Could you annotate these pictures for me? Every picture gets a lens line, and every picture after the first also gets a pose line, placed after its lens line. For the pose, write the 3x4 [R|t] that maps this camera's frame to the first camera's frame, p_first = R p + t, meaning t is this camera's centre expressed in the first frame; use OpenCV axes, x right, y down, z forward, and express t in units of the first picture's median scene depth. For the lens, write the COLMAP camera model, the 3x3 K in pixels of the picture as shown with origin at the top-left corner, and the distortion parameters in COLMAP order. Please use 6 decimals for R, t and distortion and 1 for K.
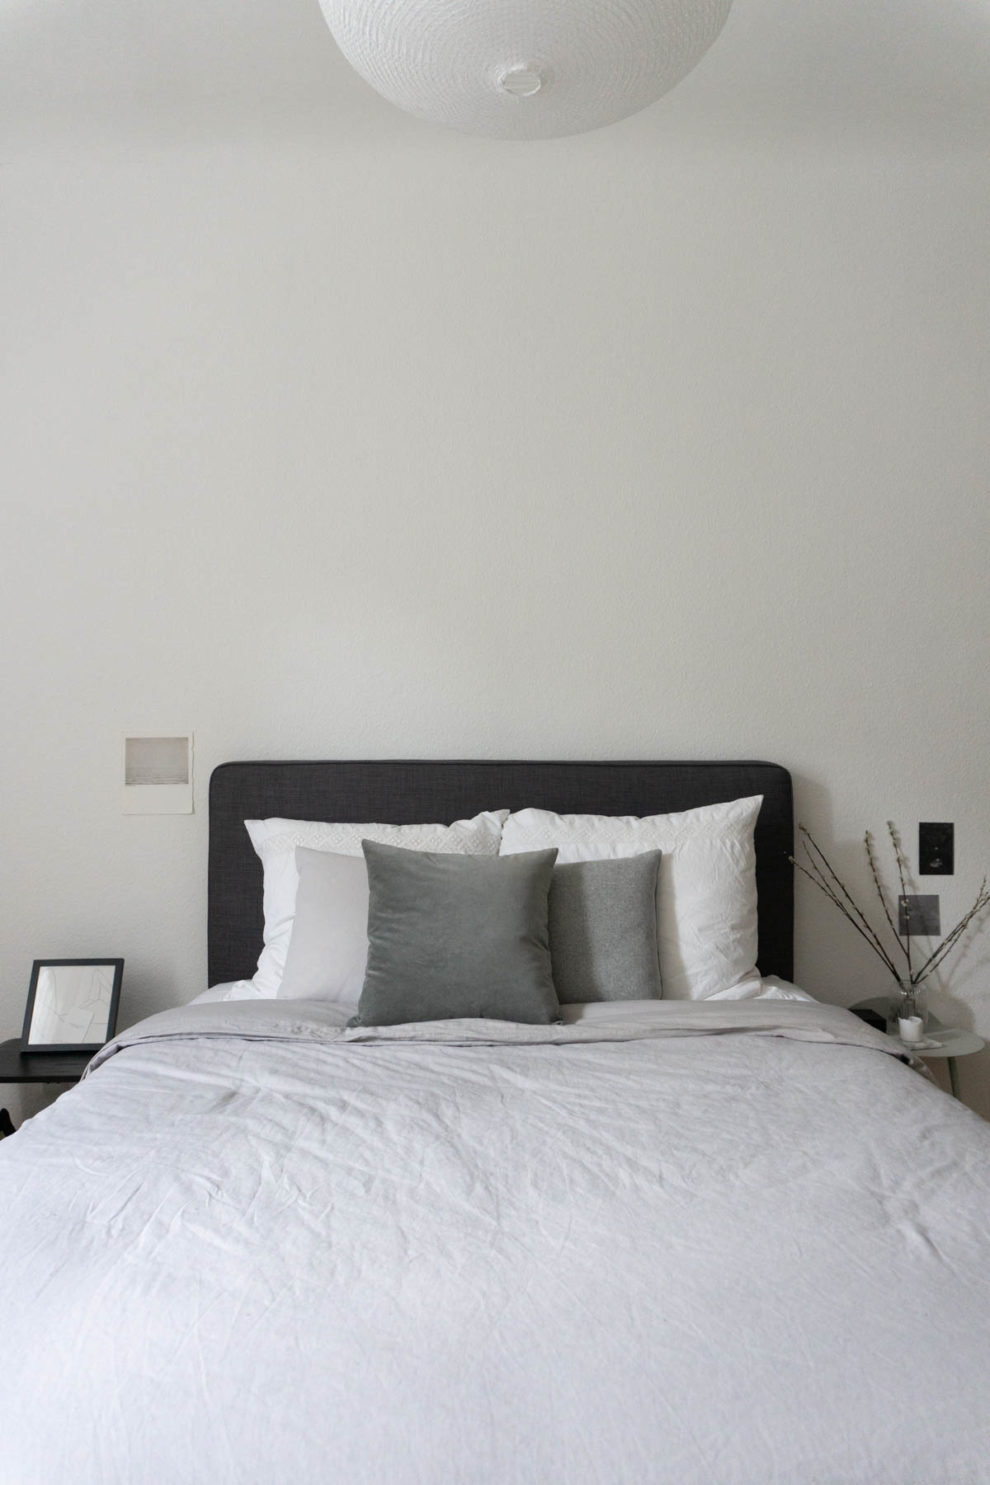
lens RADIAL K [[1000.2, 0, 490.9], [0, 1000.2, 740.7], [0, 0, 1]] dist [-0.008805, -0.005176]
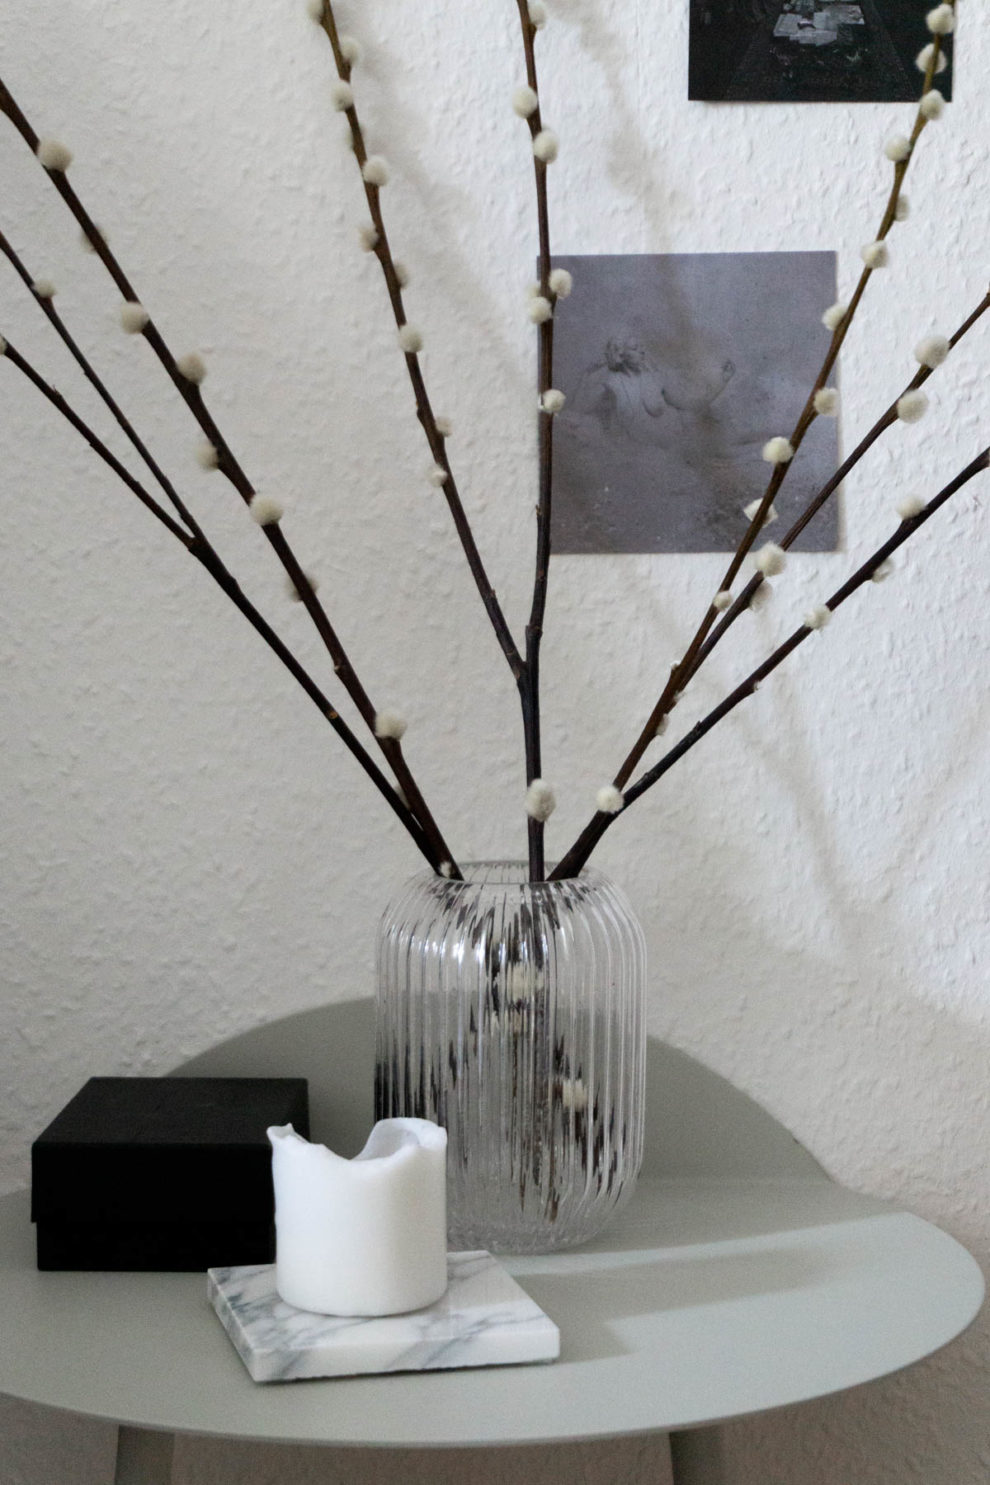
lens RADIAL K [[3169.8, 0, 494.6], [0, 3169.8, 741.7], [0, 0, 1]] dist [0.097762, 0.000000]
pose [[0.999814, -0.005638, -0.018449, 0.523961], [0.007828, 0.992635, 0.120892, 0.214583], [0.017631, -0.121014, 0.992494, 0.720729]]
